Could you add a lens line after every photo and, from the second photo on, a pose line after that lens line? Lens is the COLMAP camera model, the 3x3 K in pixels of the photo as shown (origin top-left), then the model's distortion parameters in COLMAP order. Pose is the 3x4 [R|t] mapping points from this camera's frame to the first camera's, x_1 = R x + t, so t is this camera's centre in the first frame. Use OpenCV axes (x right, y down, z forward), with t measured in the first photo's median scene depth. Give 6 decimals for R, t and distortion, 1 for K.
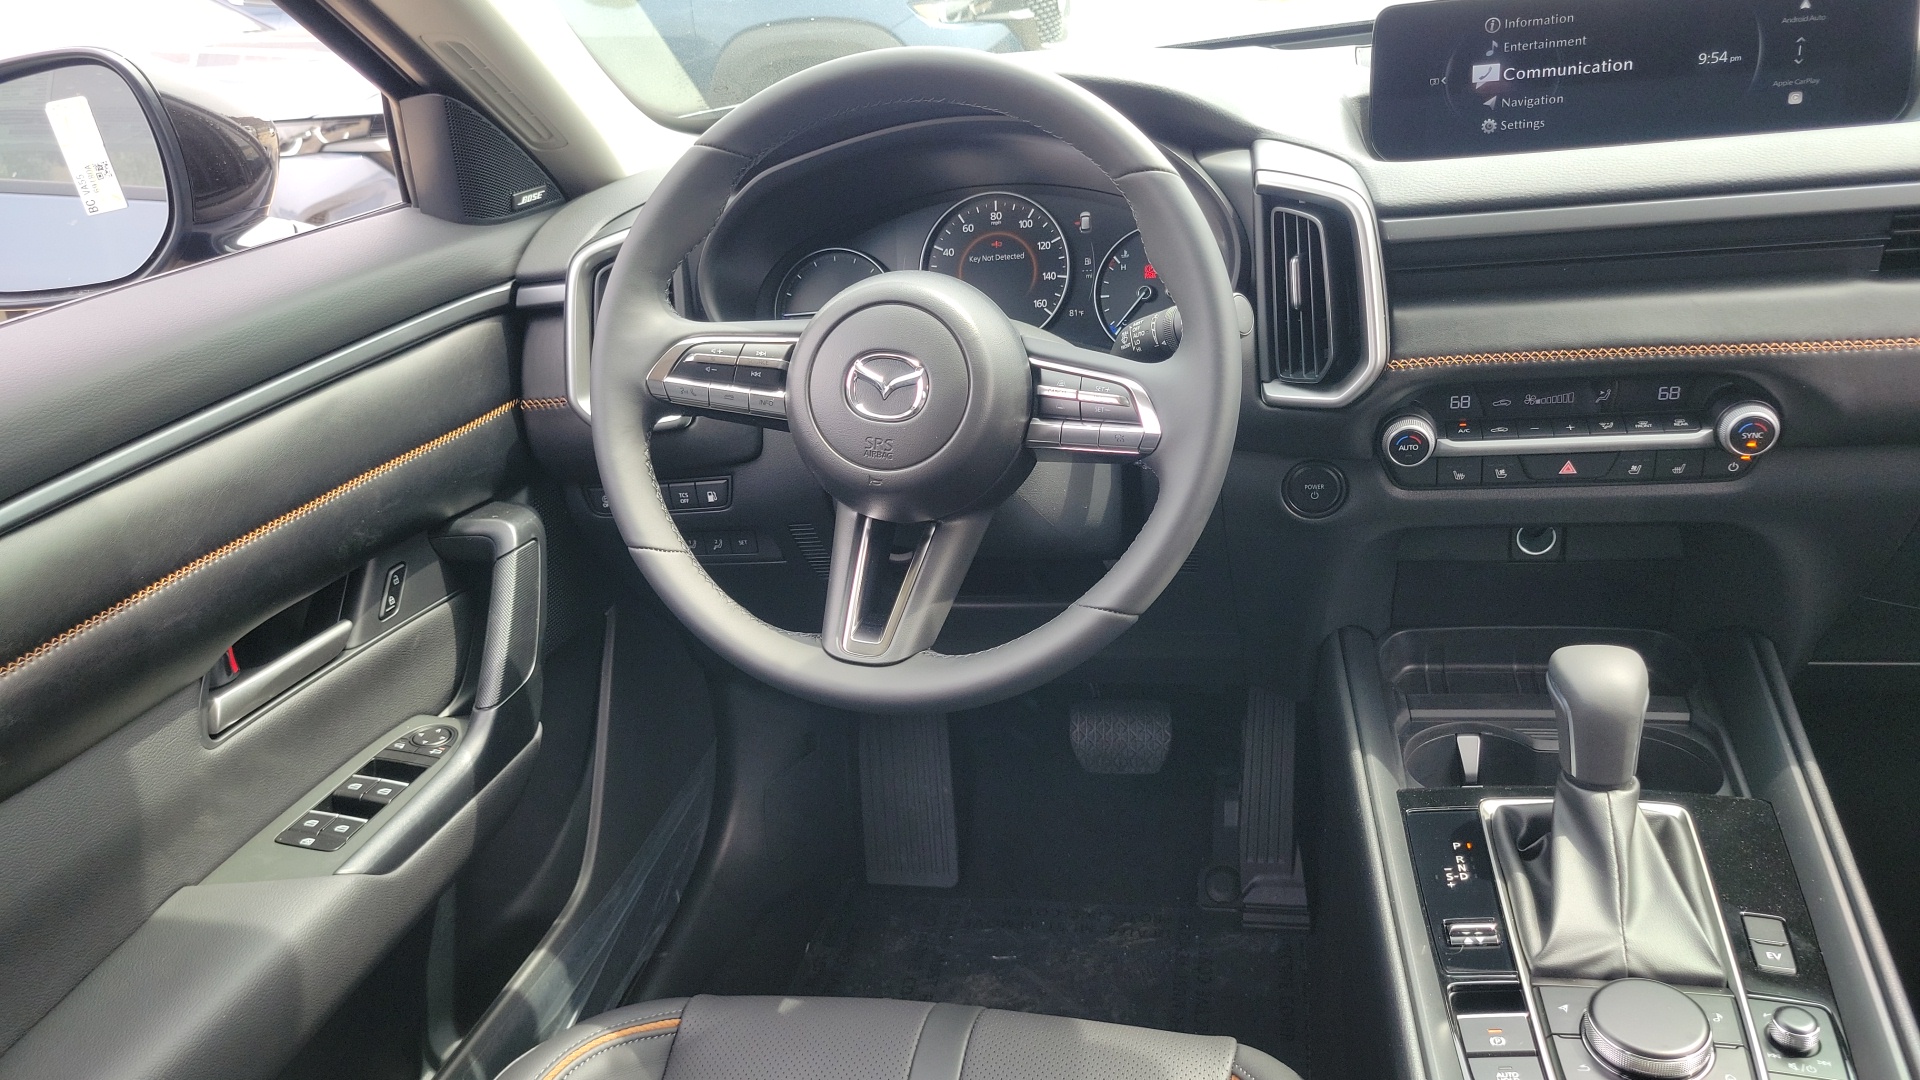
lens RADIAL K [[1427.3, 0, 953.4], [0, 1427.3, 549.1], [0, 0, 1]] dist [0.031681, -0.015054]
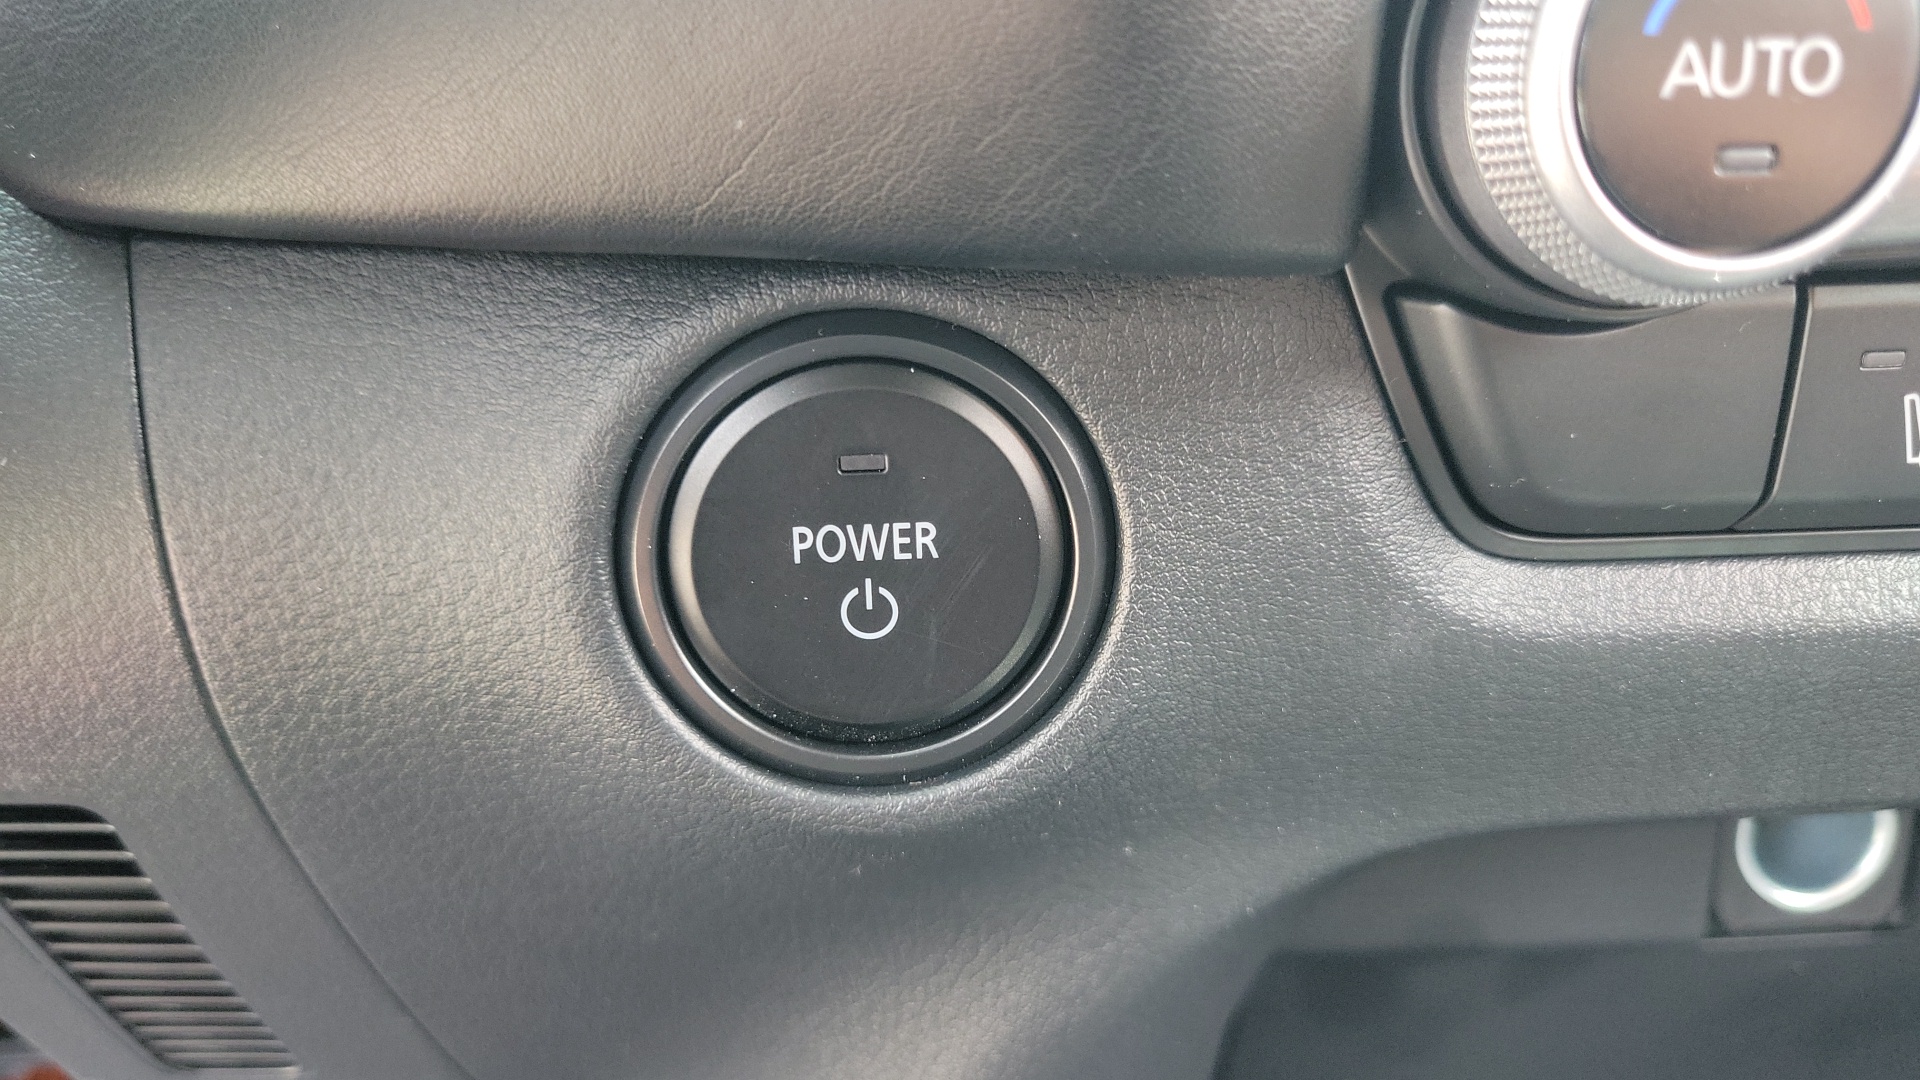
lens RADIAL K [[1427.3, 0, 953.4], [0, 1427.3, 549.1], [0, 0, 1]] dist [0.031681, -0.015054]
pose [[0.951629, 0.023155, 0.306377, 0.232888], [0.028170, 0.986381, -0.162048, -0.023170], [-0.305956, 0.162841, 0.938016, 0.926026]]
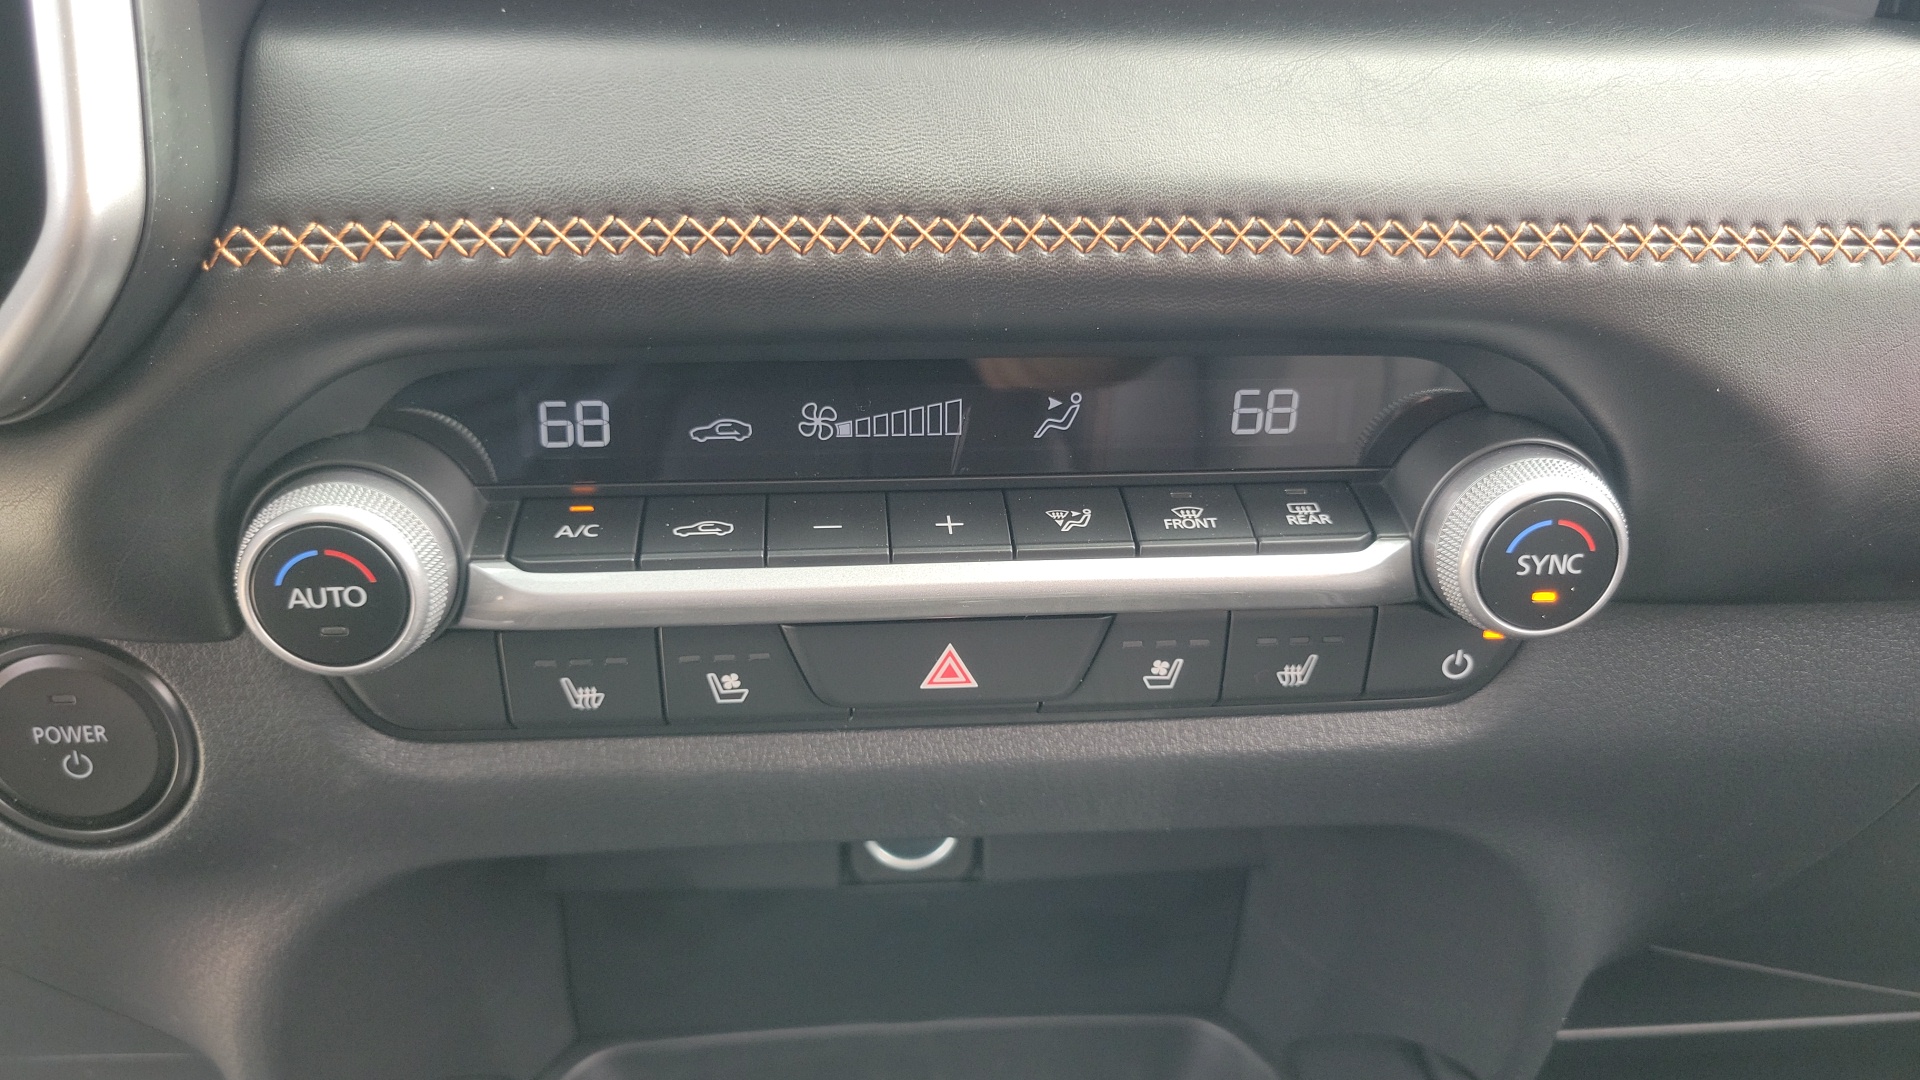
lens RADIAL K [[1500.6, 0, 957.4], [0, 1500.6, 534.3], [0, 0, 1]] dist [0.002847, 0.000929]
pose [[0.944399, 0.011432, 0.328603, 0.332520], [0.012190, 0.997491, -0.069736, -0.062105], [-0.328576, 0.069865, 0.941890, 0.720138]]
